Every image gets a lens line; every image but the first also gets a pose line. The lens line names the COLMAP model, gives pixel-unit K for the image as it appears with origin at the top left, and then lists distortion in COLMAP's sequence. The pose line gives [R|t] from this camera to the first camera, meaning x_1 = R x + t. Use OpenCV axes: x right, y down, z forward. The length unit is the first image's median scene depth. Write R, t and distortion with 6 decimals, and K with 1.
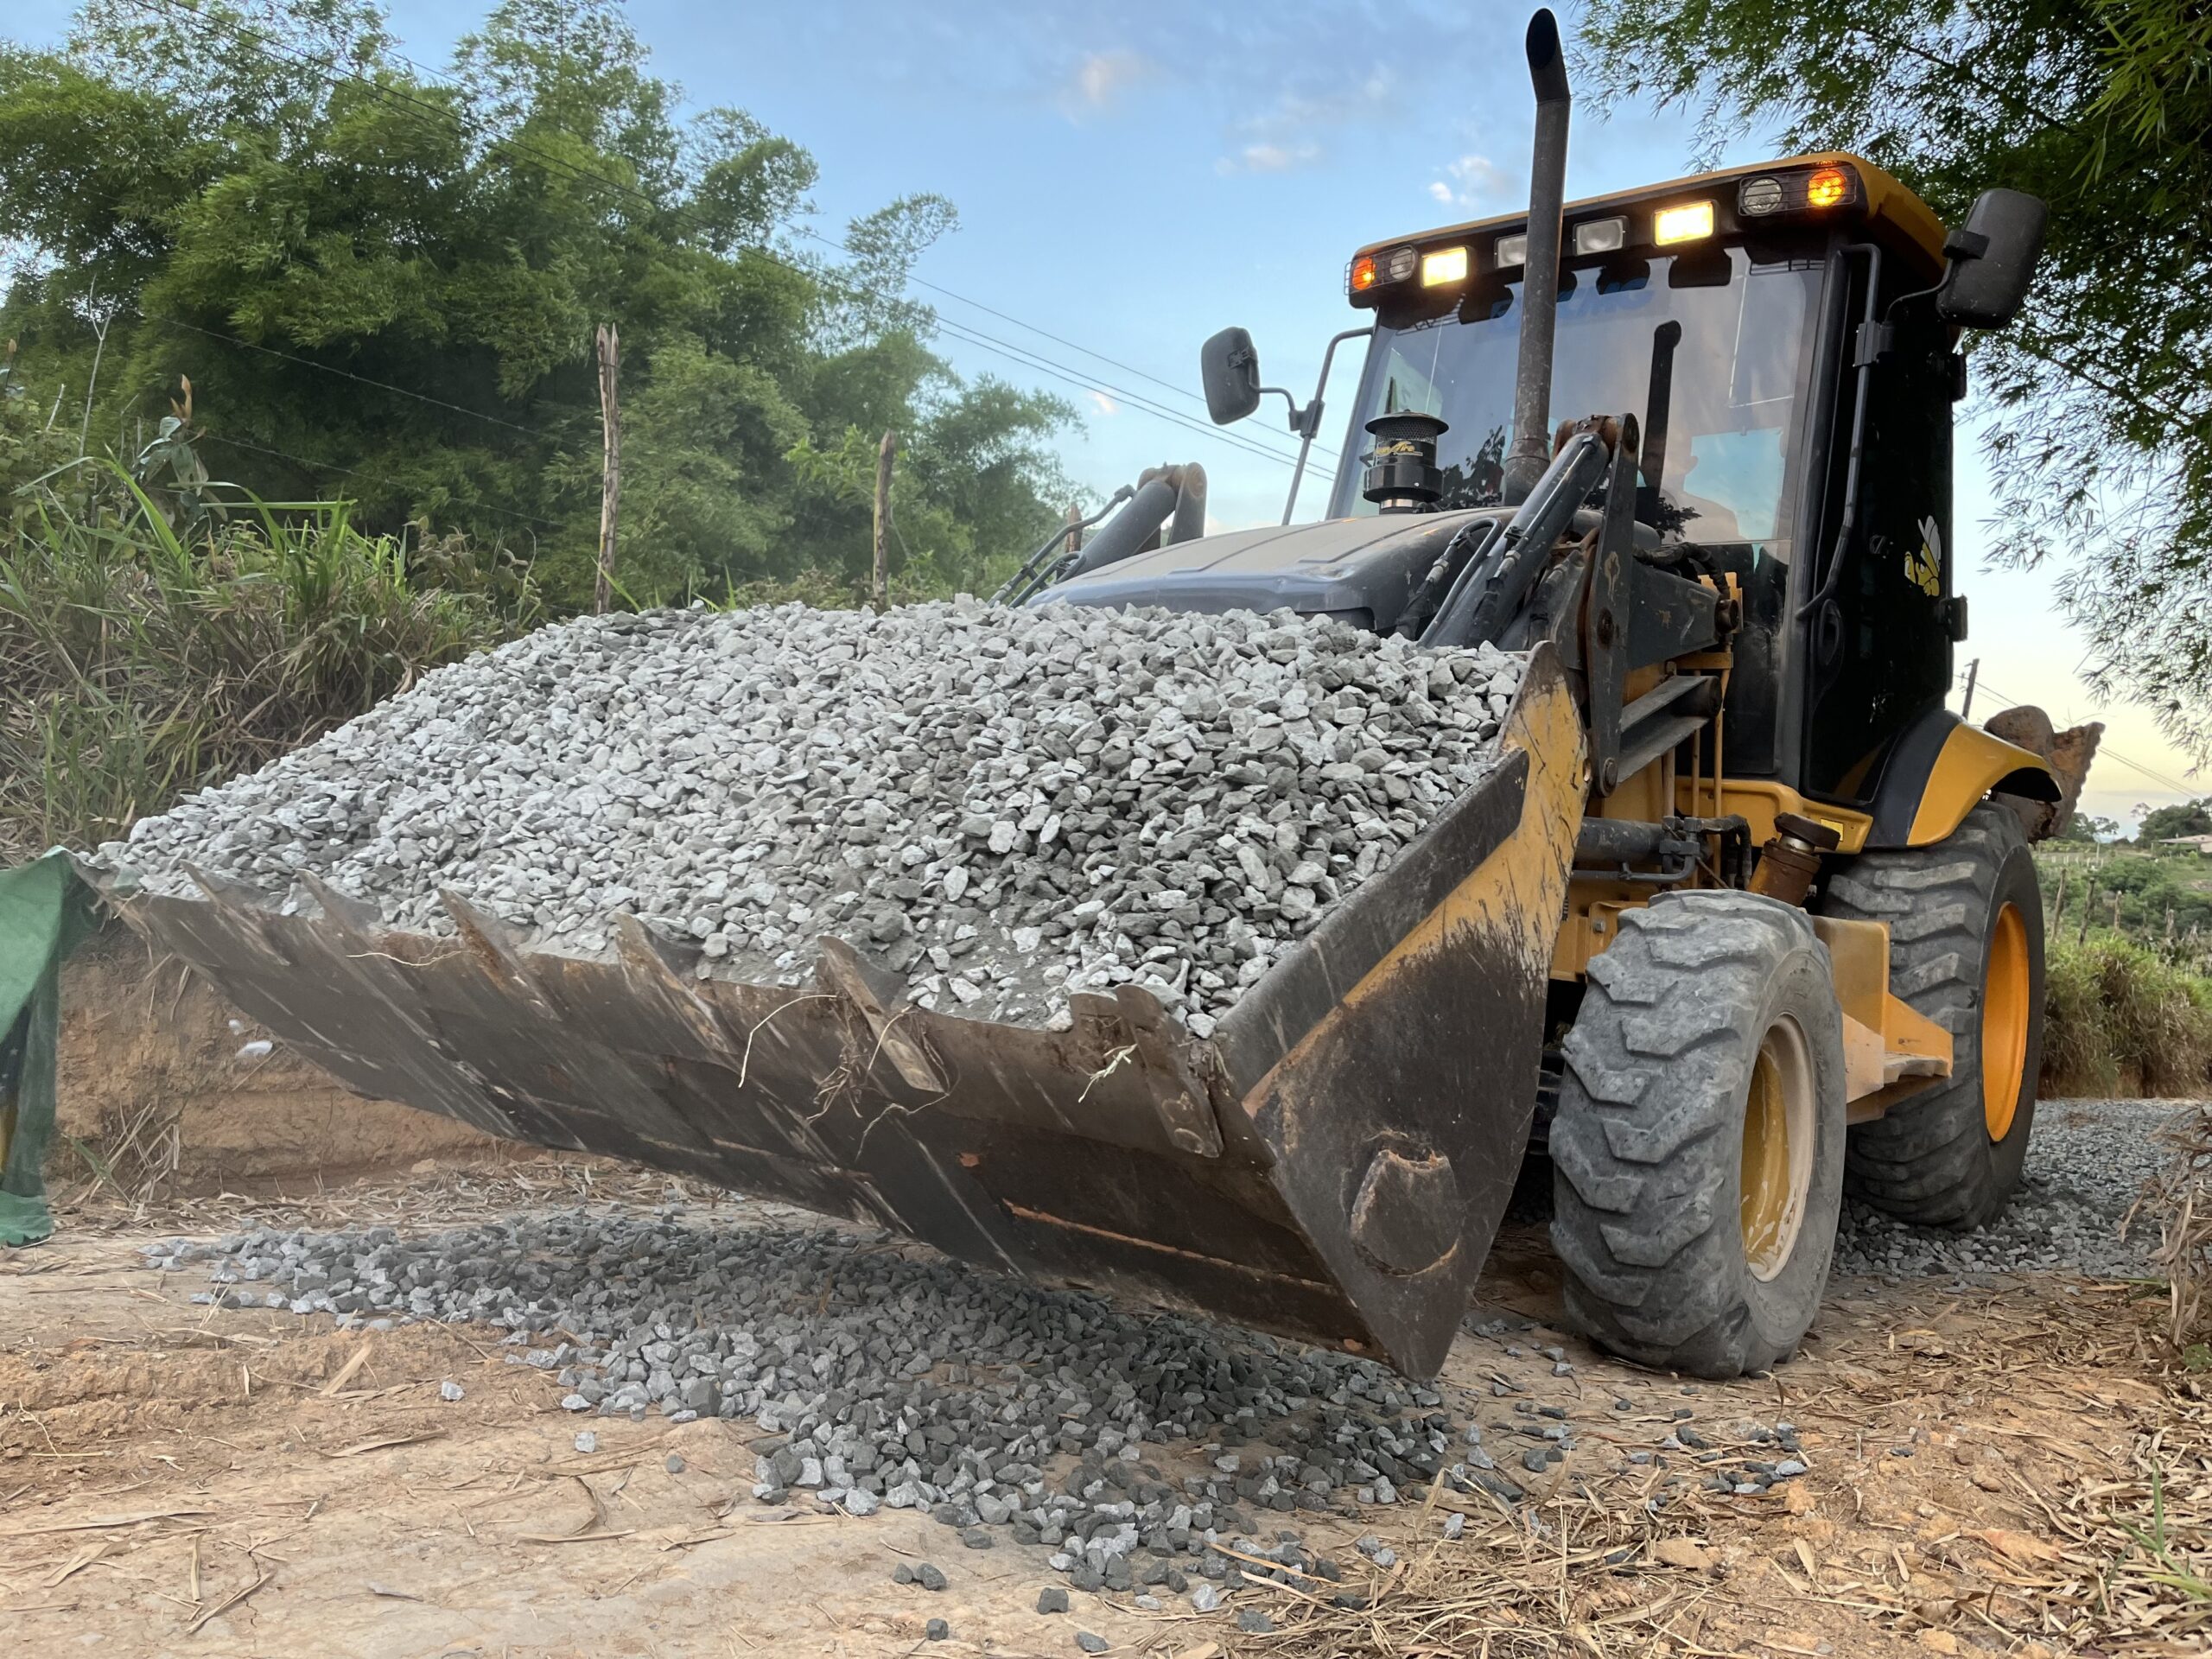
lens RADIAL K [[1641.4, 0, 1102.2], [0, 1641.4, 844.4], [0, 0, 1]] dist [0.053044, -0.059311]
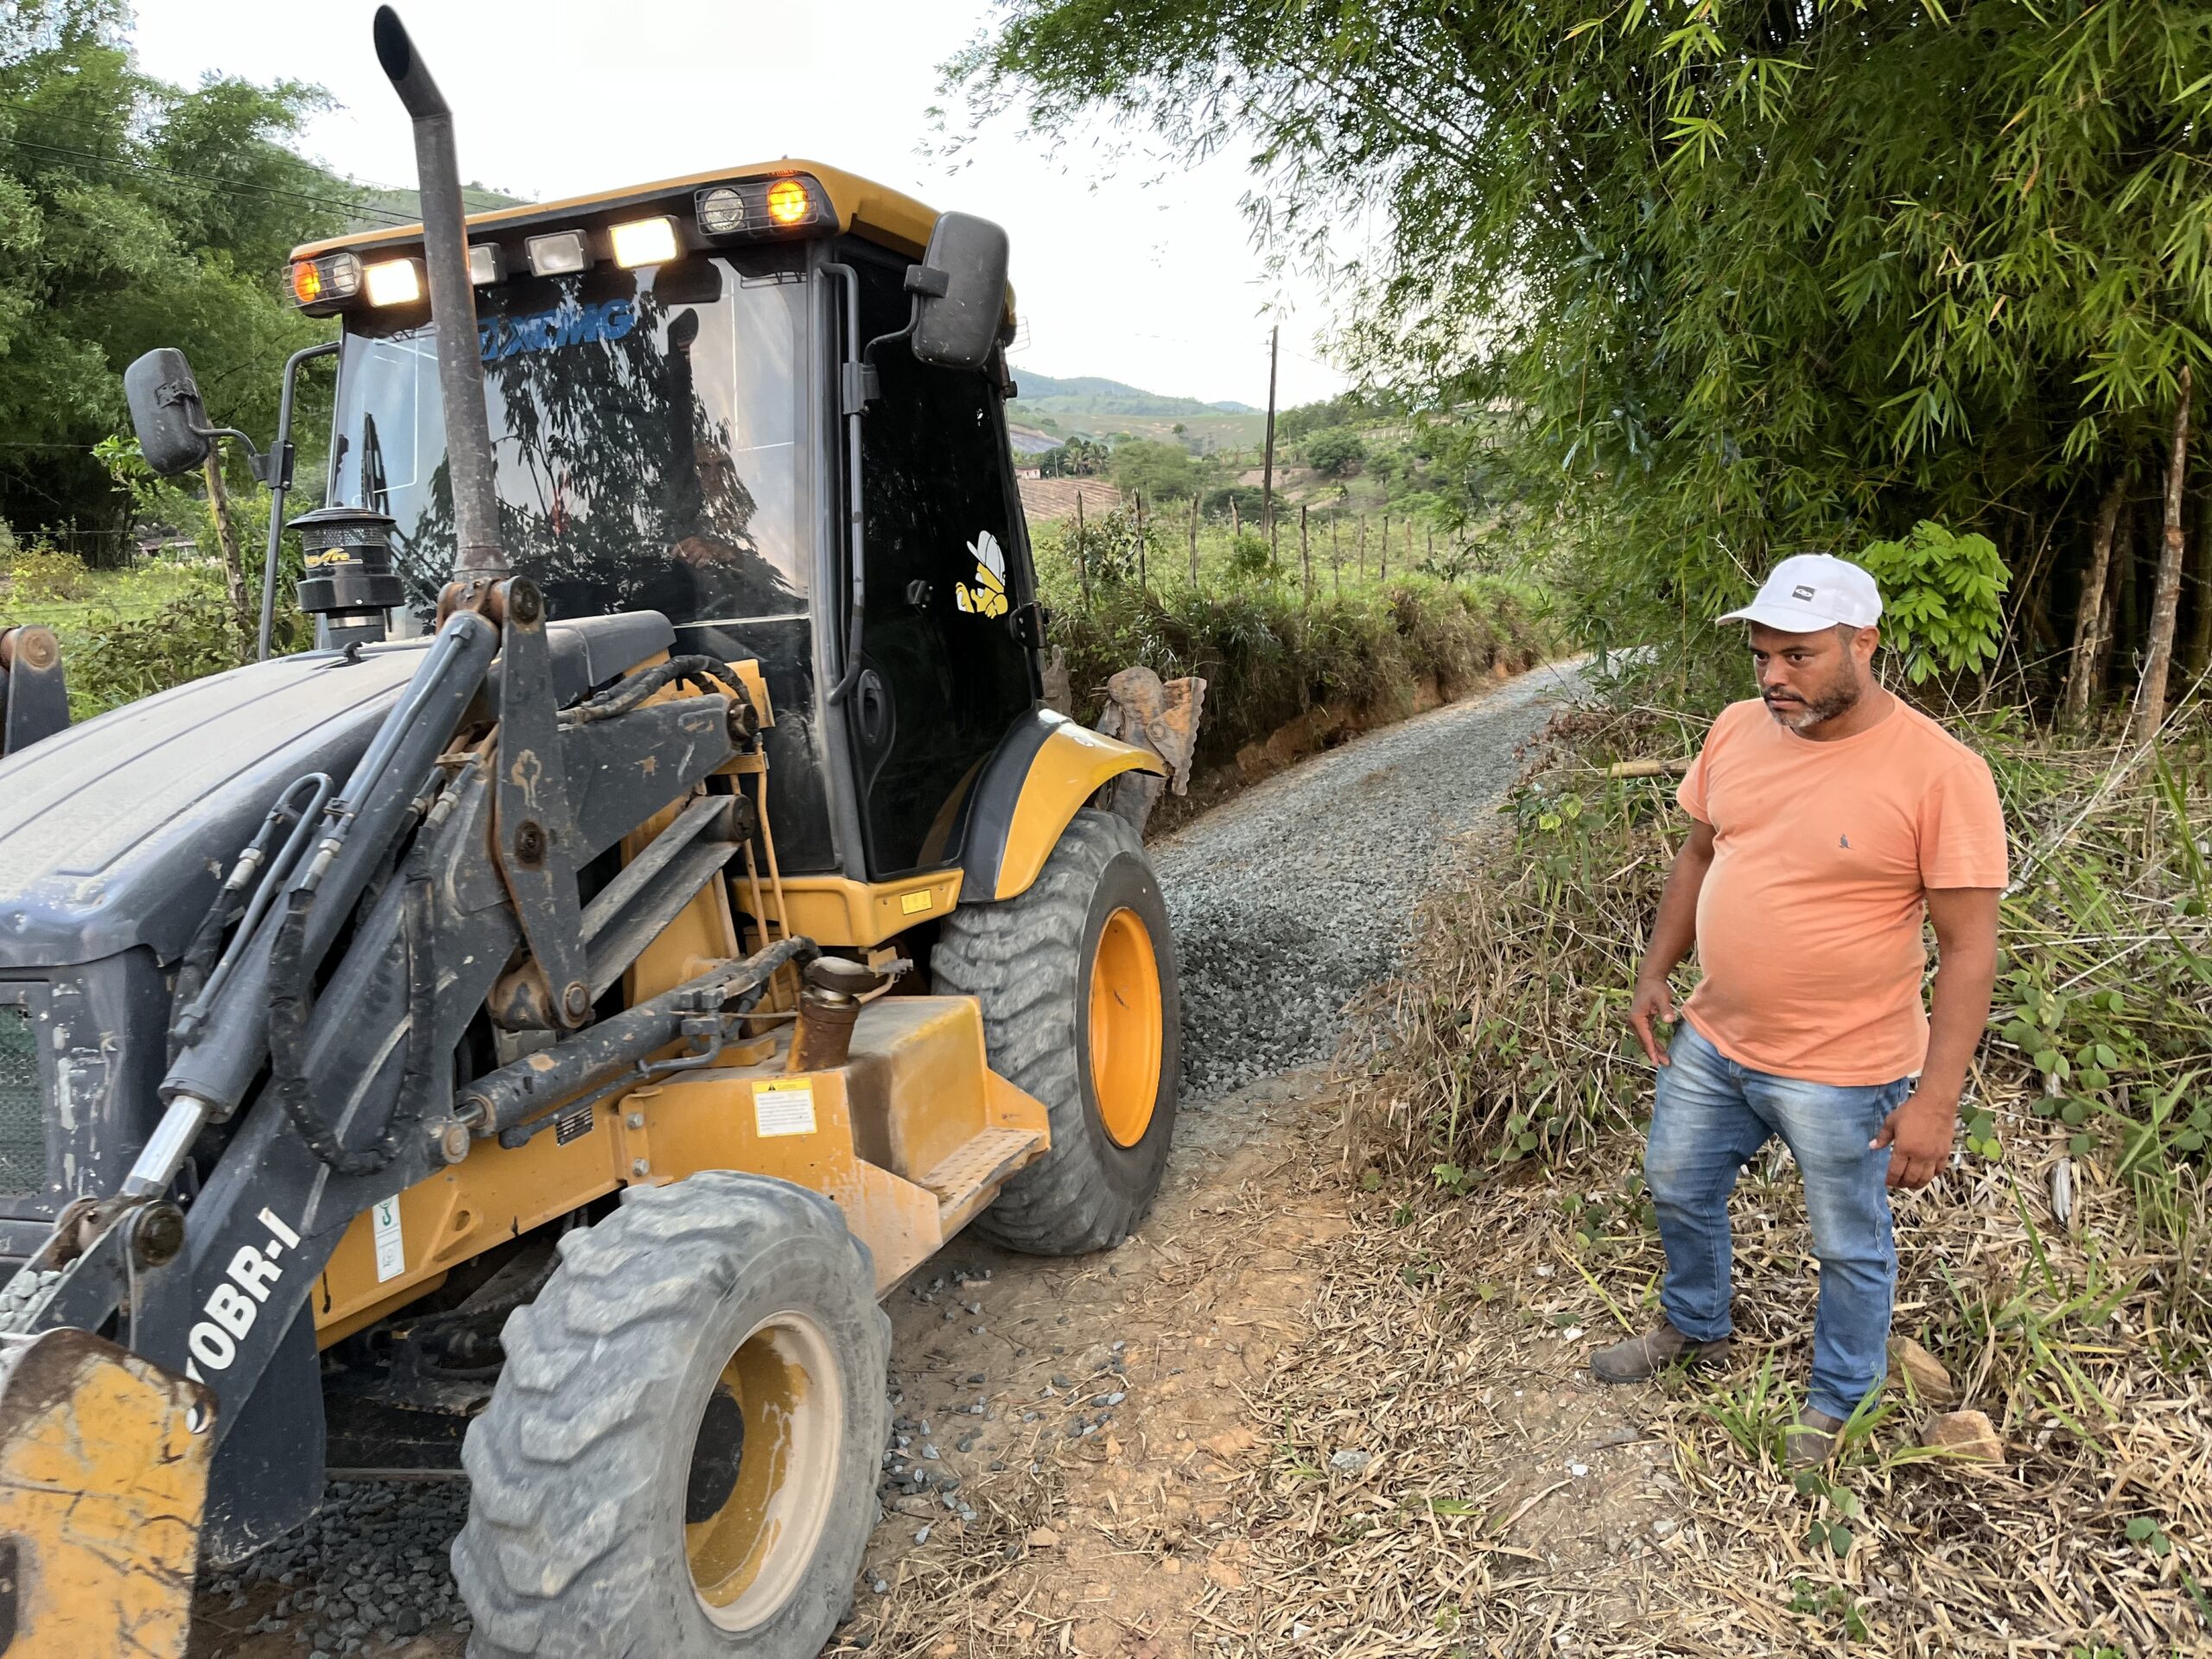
lens RADIAL K [[1641.4, 0, 1102.2], [0, 1641.4, 844.4], [0, 0, 1]] dist [0.053044, -0.059311]
pose [[0.920831, -0.188945, 0.341131, 0.224204], [0.143341, 0.977538, 0.154509, -0.172534], [-0.362662, -0.093379, 0.927231, 0.089340]]
